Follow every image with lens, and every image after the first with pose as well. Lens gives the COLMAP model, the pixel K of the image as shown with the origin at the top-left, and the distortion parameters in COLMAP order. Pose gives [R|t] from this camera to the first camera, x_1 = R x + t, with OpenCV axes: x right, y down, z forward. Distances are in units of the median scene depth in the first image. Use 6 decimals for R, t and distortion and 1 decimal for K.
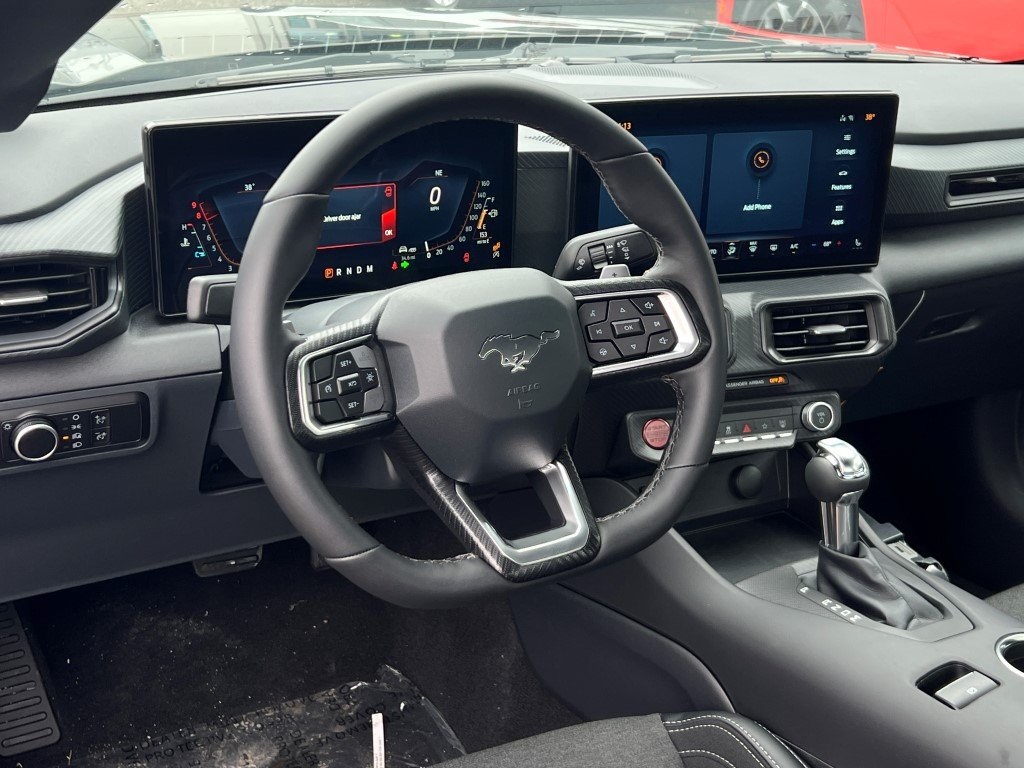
lens RADIAL K [[1397.2, 0, 512.0], [0, 1397.2, 384.0], [0, 0, 1]] dist [0.012710, 0.010362]
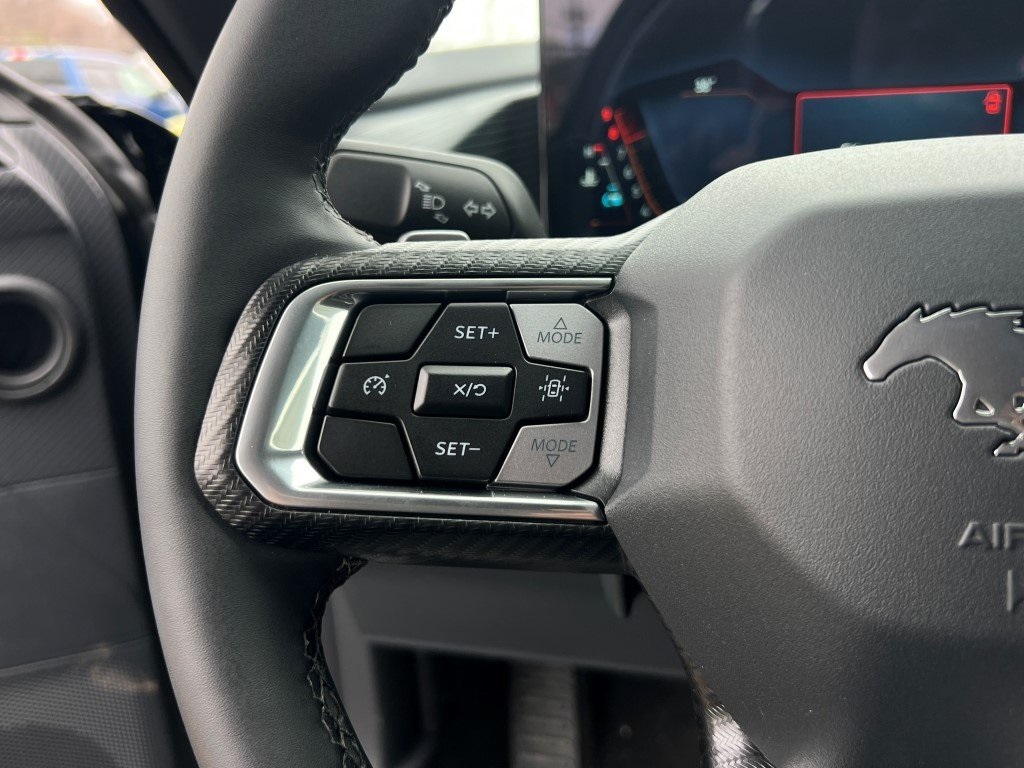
lens RADIAL K [[940.6, 0, 512.0], [0, 940.6, 384.0], [0, 0, 1]] dist [-0.007358, -0.002485]
pose [[0.685252, 0.133955, -0.715881, 0.060568], [-0.203307, 0.979049, -0.011410, -0.001015], [0.699354, 0.153363, 0.698129, 0.830183]]
